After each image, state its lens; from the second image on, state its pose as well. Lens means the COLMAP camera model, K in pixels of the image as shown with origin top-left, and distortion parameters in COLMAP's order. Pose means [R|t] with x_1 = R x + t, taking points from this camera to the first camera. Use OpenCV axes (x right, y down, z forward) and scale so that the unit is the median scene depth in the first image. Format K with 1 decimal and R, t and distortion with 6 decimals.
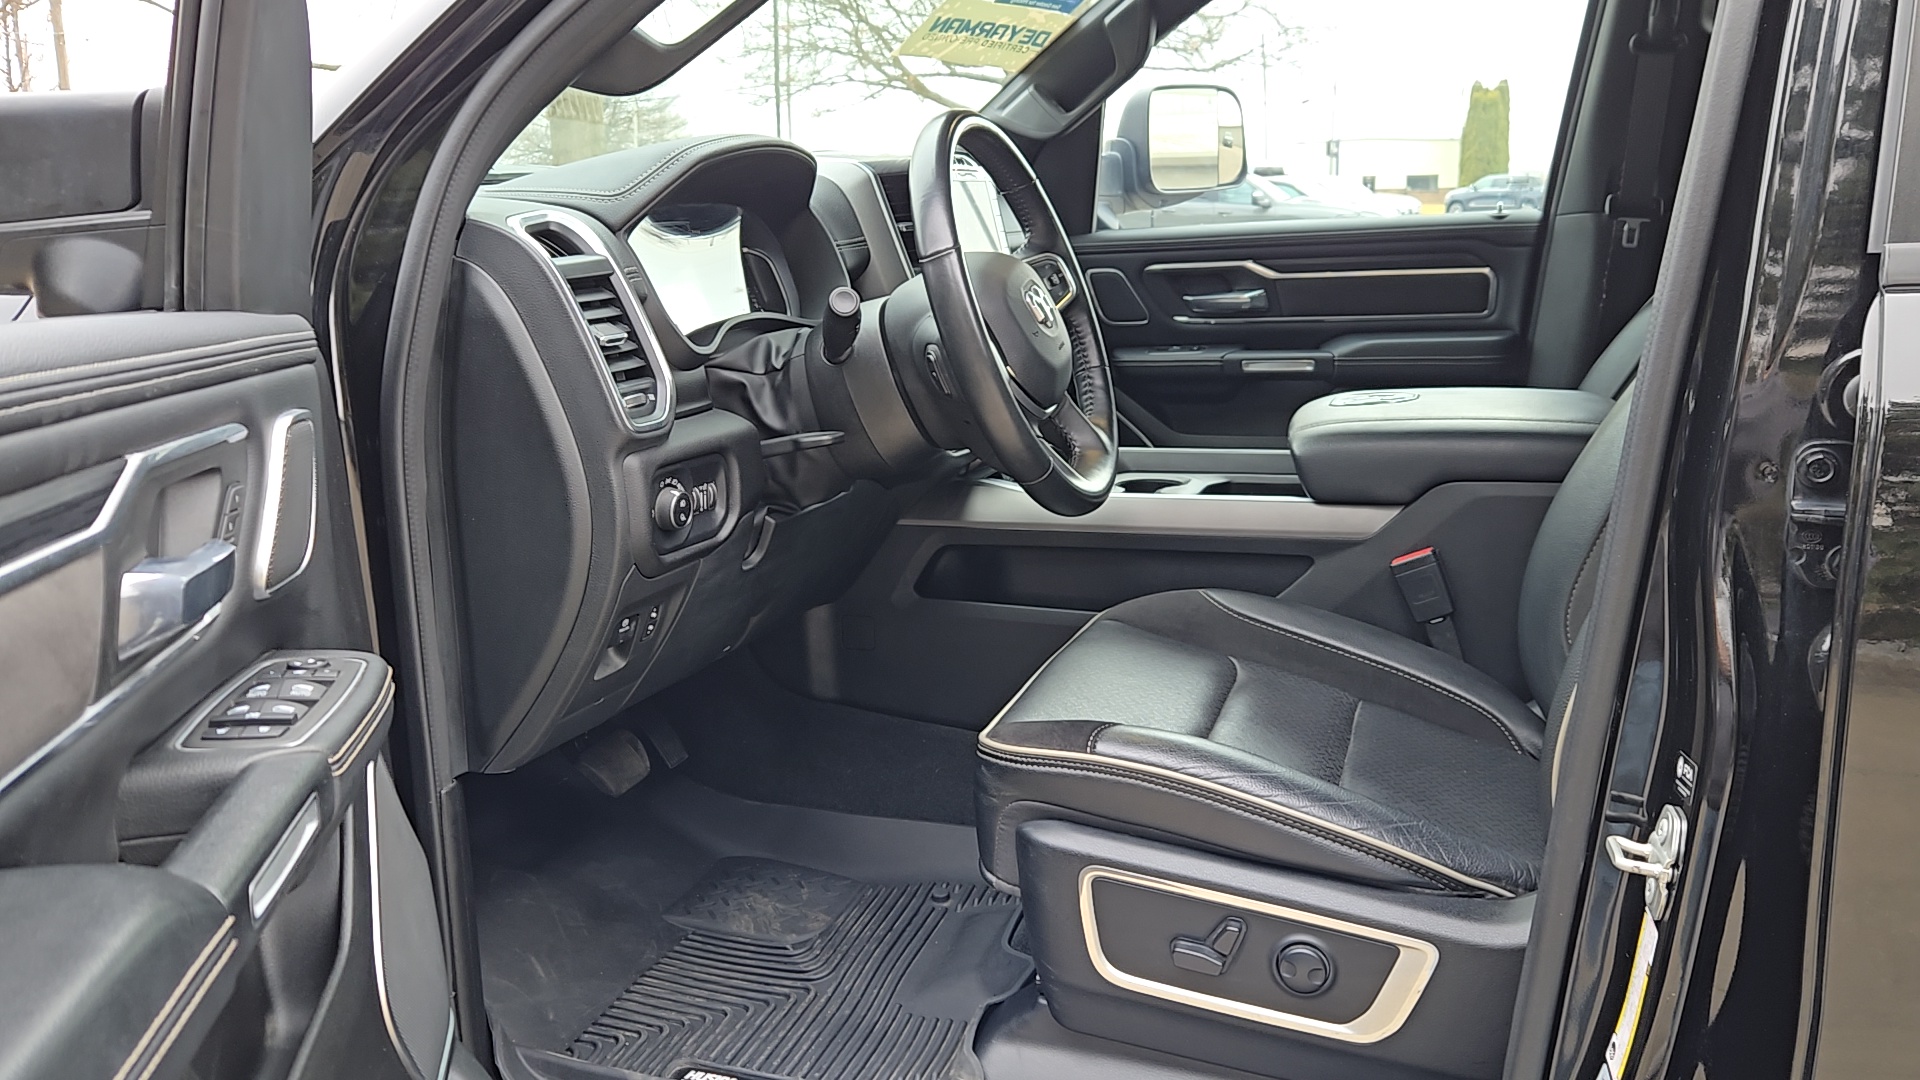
lens RADIAL K [[1583.5, 0, 955.4], [0, 1583.5, 528.4], [0, 0, 1]] dist [0.019970, -0.015732]
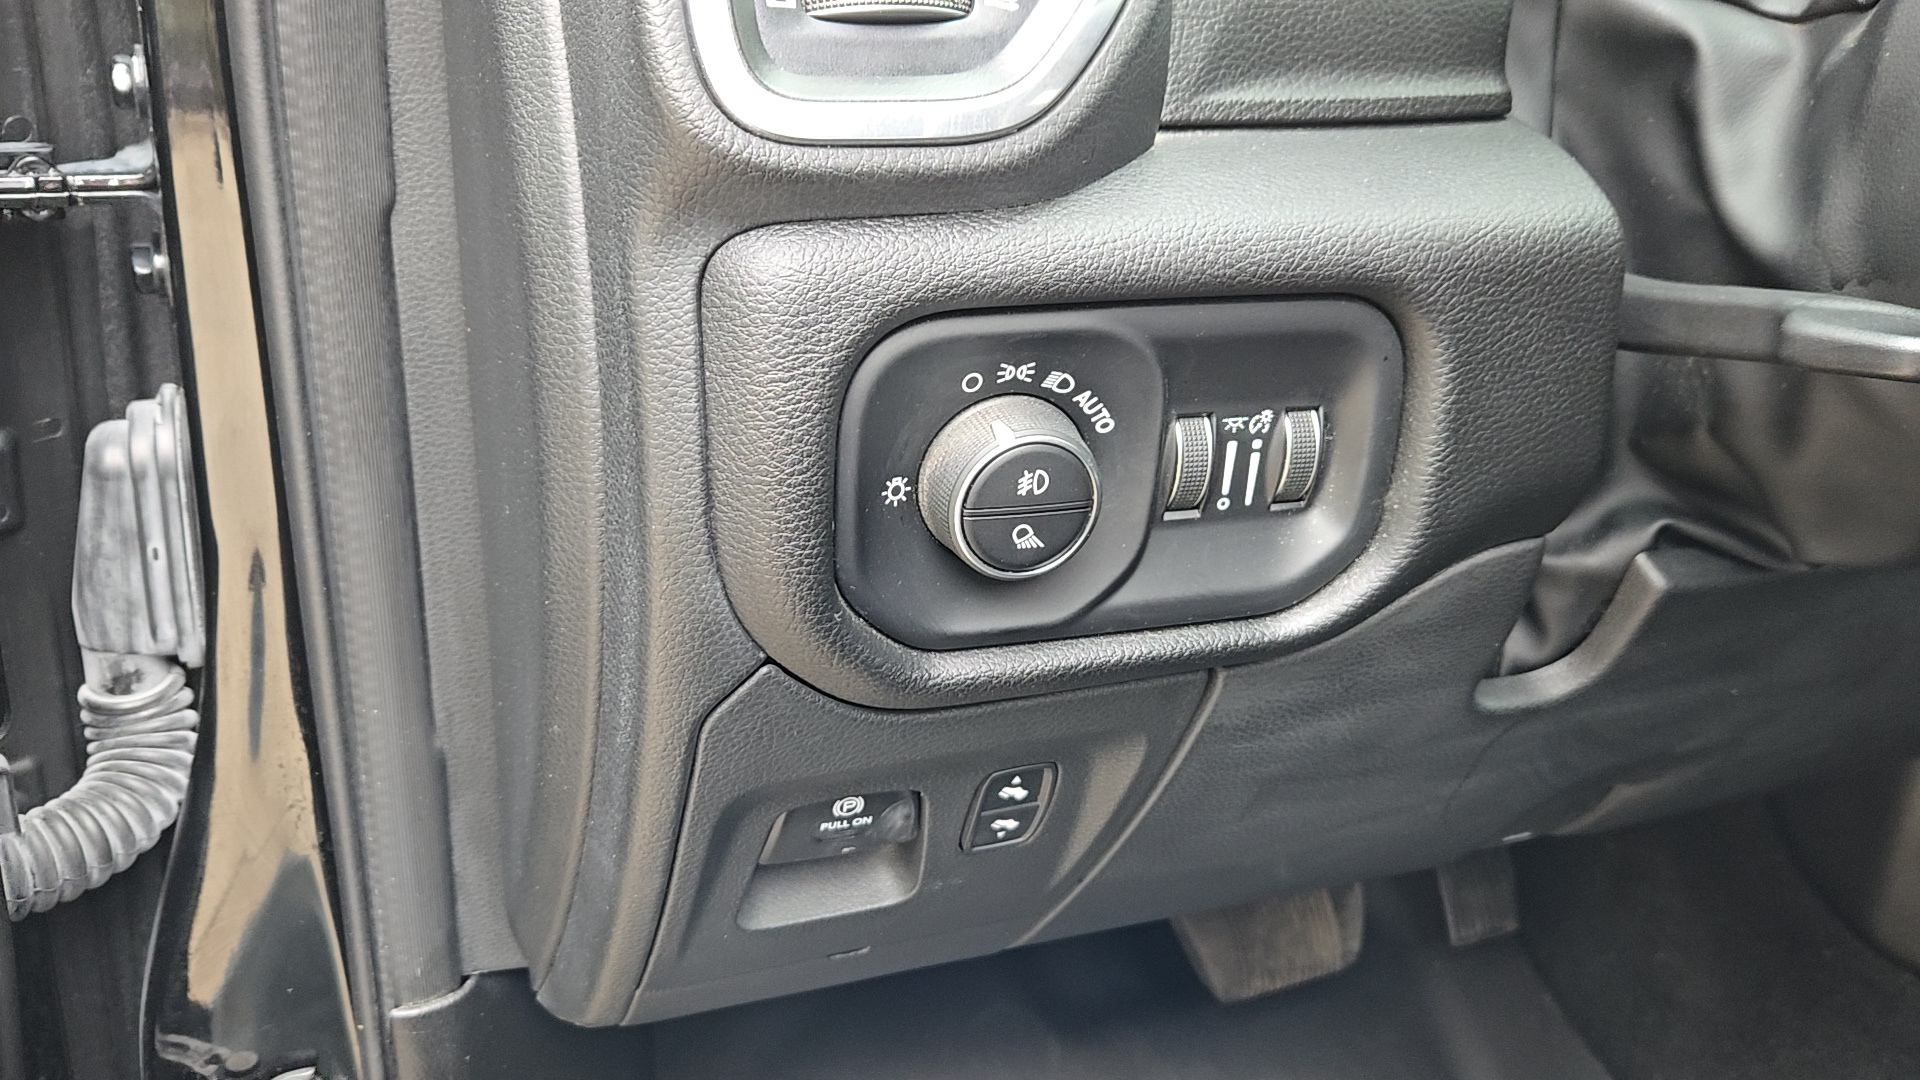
lens RADIAL K [[1587.7, 0, 956.9], [0, 1587.7, 529.4], [0, 0, 1]] dist [0.014868, -0.004660]
pose [[0.673839, 0.329758, -0.661212, -0.019721], [-0.204301, 0.943150, 0.262163, -0.064149], [0.710072, -0.041569, 0.702900, 0.771416]]
